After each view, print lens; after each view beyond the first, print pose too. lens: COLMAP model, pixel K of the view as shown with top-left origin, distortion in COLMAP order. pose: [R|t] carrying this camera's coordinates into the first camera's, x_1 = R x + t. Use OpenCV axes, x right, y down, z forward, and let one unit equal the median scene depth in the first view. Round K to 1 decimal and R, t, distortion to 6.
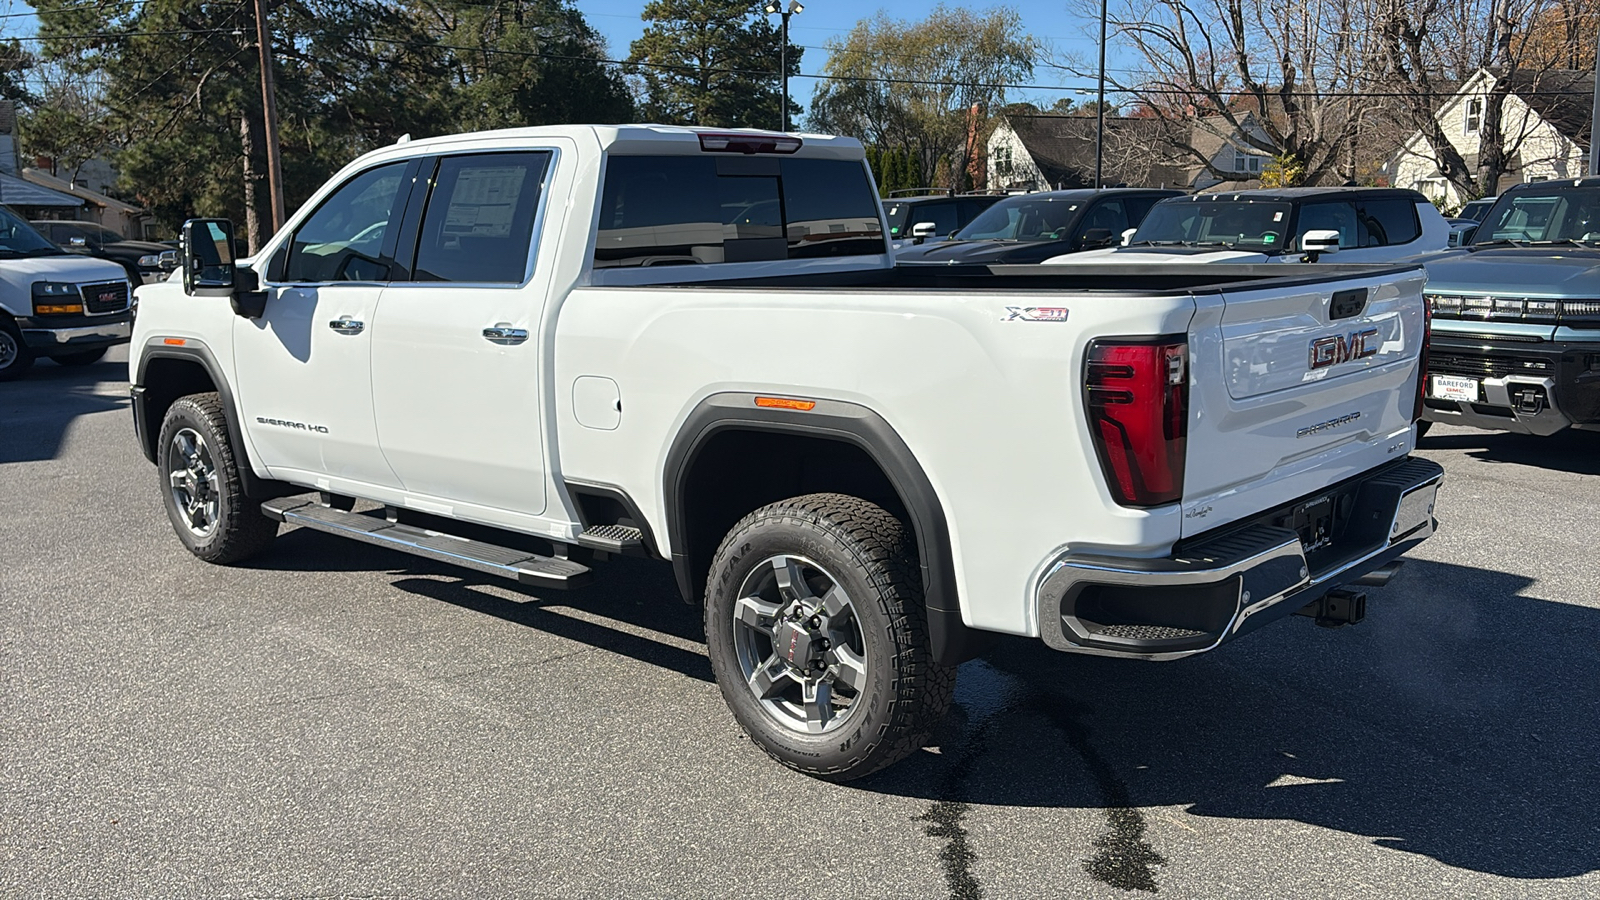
lens RADIAL K [[1390.8, 0, 737.2], [0, 1390.8, 481.4], [0, 0, 1]] dist [0.045974, -0.039483]
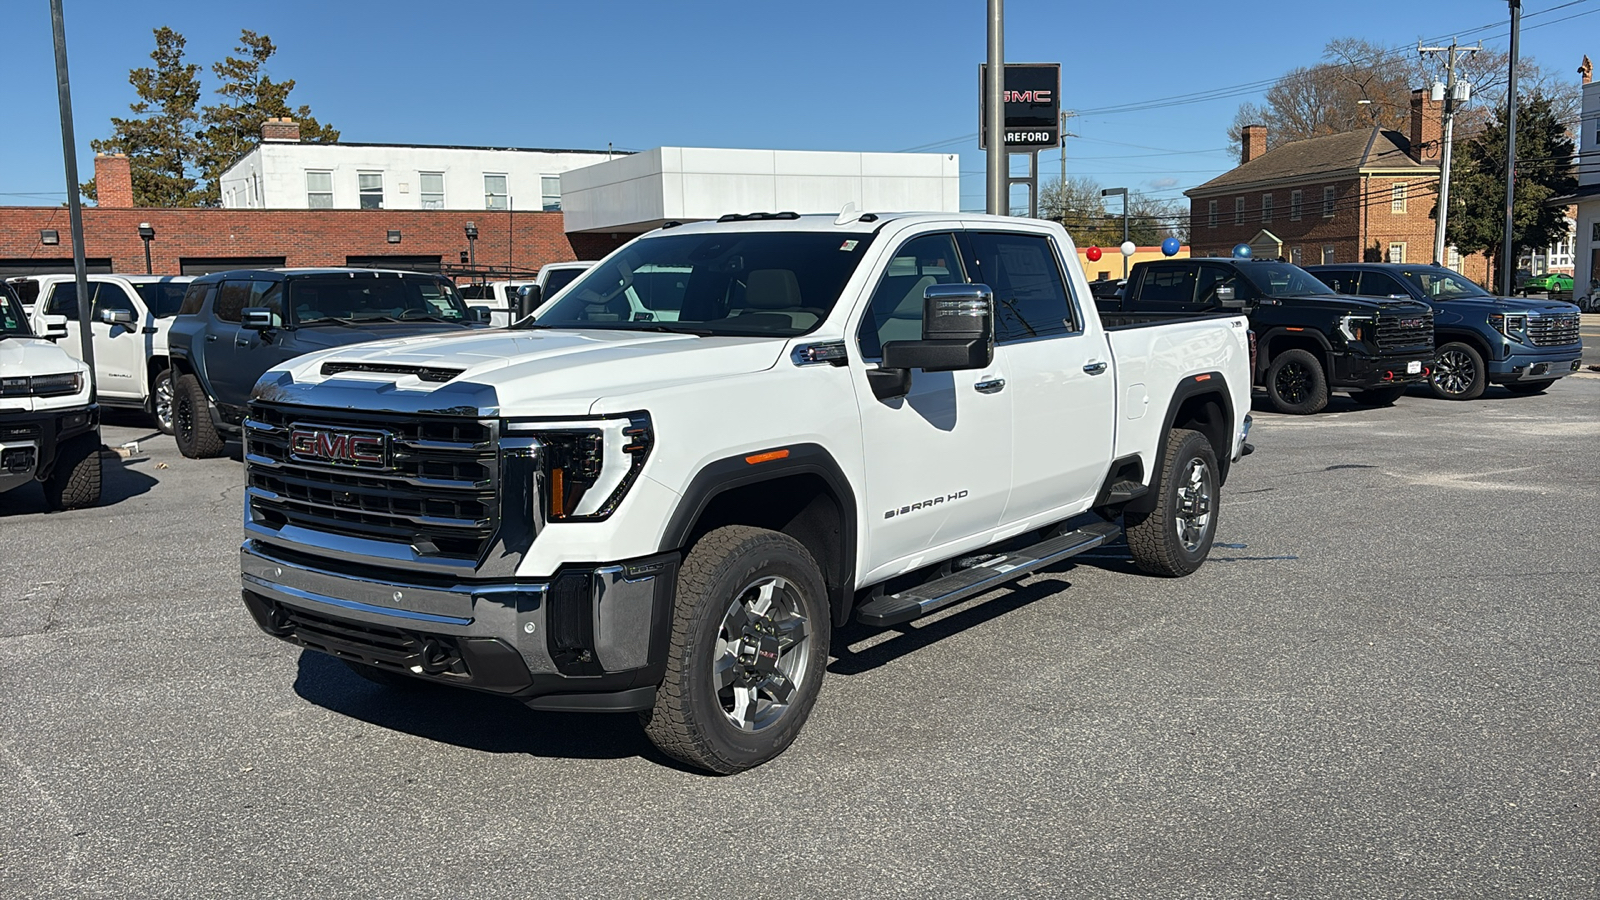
lens RADIAL K [[1390.8, 0, 803.1], [0, 1390.8, 462.0], [0, 0, 1]] dist [0.045974, -0.039483]
pose [[-0.121798, -0.111239, 0.986302, -1.261297], [0.195291, 0.971590, 0.133696, -0.214840], [-0.973153, 0.208900, -0.096613, 1.200893]]
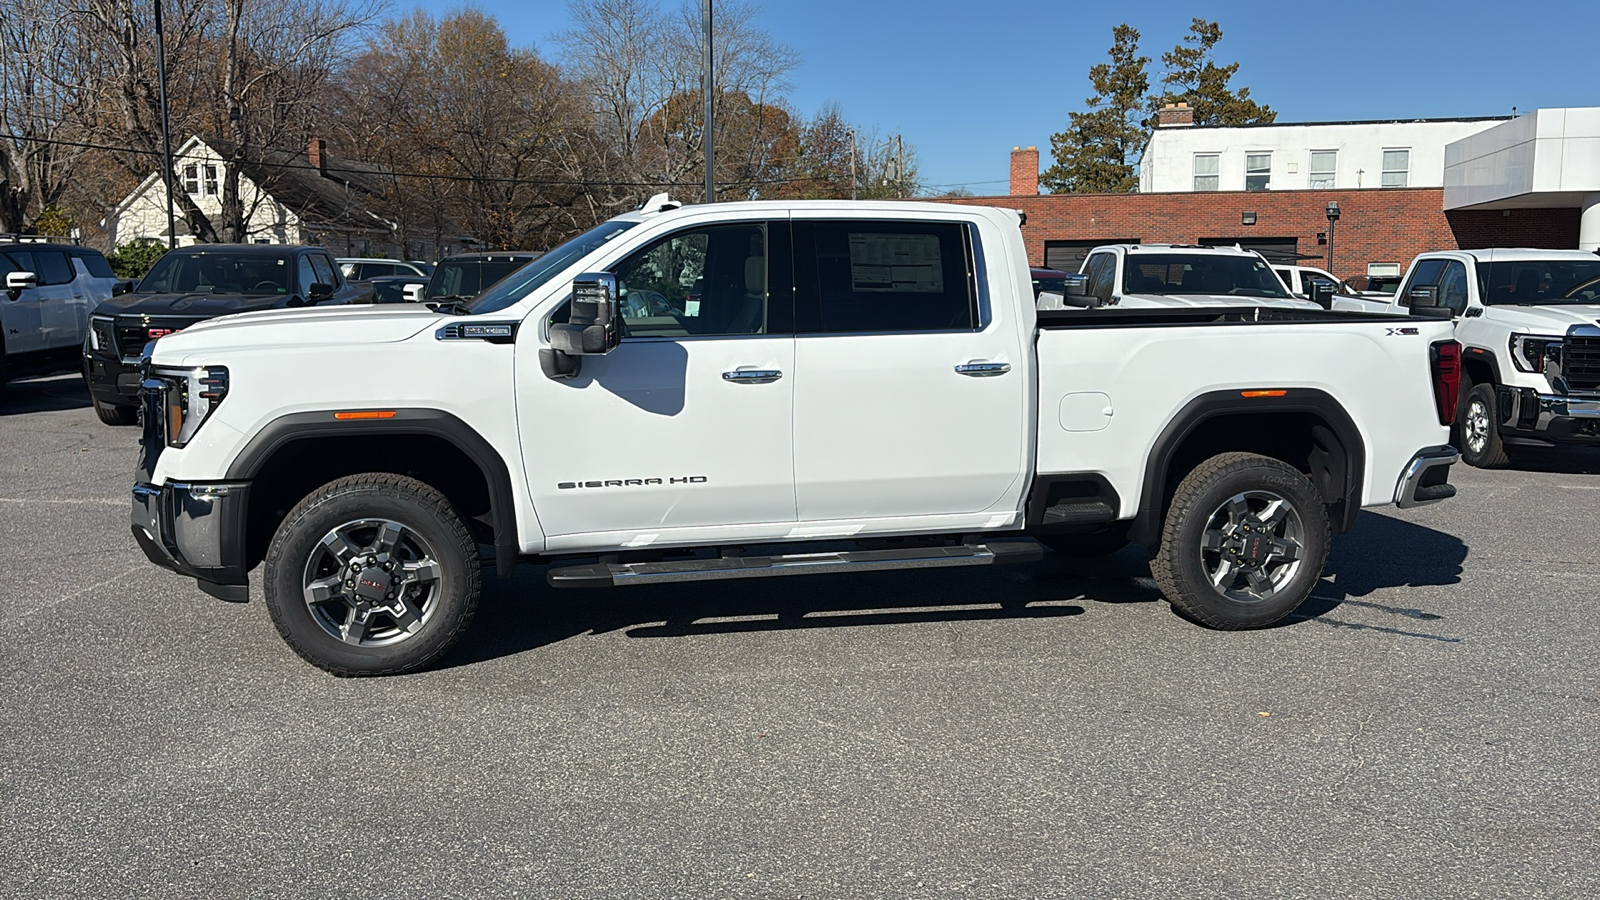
lens RADIAL K [[1390.8, 0, 795.9], [0, 1390.8, 478.8], [0, 0, 1]] dist [0.045974, -0.039483]
pose [[0.551306, -0.108663, 0.827196, -1.095264], [0.141359, 0.989313, 0.035747, -0.063873], [-0.822240, 0.097225, 0.560775, 0.371074]]
